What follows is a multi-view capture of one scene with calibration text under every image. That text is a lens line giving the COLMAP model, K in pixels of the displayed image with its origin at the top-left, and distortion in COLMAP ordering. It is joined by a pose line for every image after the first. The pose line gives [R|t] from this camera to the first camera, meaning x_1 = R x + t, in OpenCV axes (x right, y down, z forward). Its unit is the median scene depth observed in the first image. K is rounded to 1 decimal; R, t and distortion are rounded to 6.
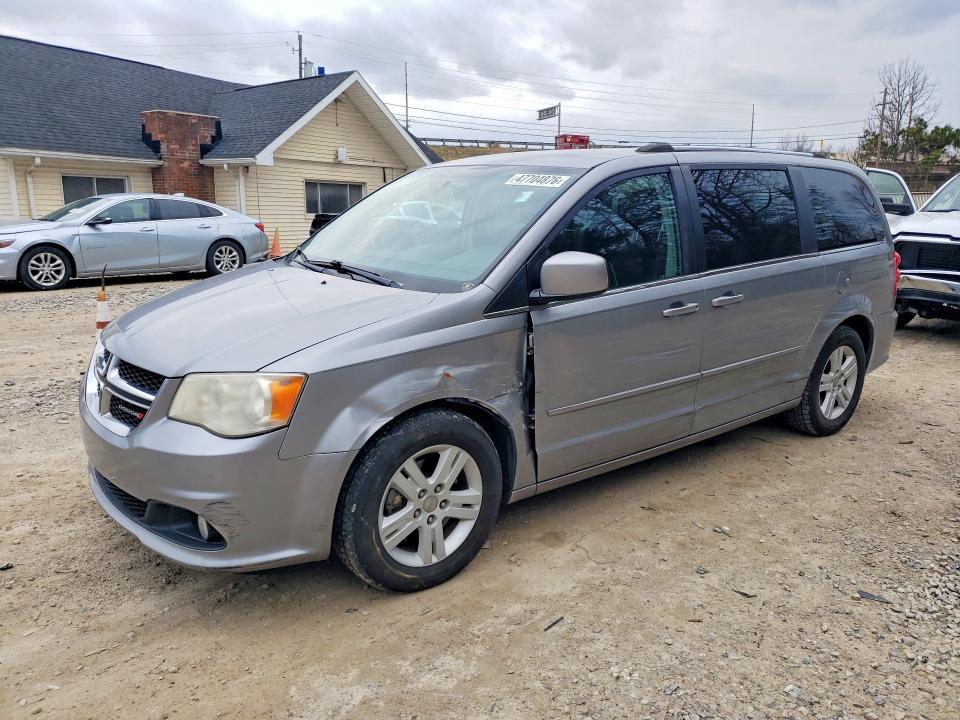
lens RADIAL K [[781.1, 0, 480.0], [0, 781.1, 360.0], [0, 0, 1]] dist [0.009662, -0.000484]
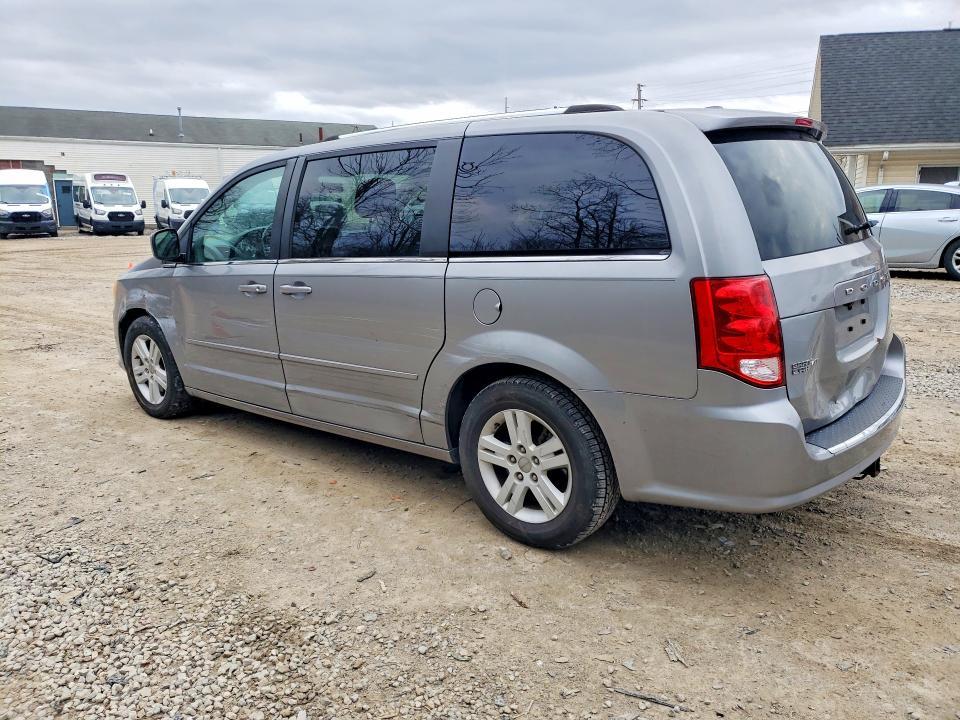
lens RADIAL K [[781.1, 0, 480.0], [0, 781.1, 360.0], [0, 0, 1]] dist [0.009662, -0.000484]
pose [[0.152684, 0.187884, -0.970251, 1.014324], [-0.179464, 0.970710, 0.159732, -0.144761], [0.971844, 0.149737, 0.181930, 0.801820]]
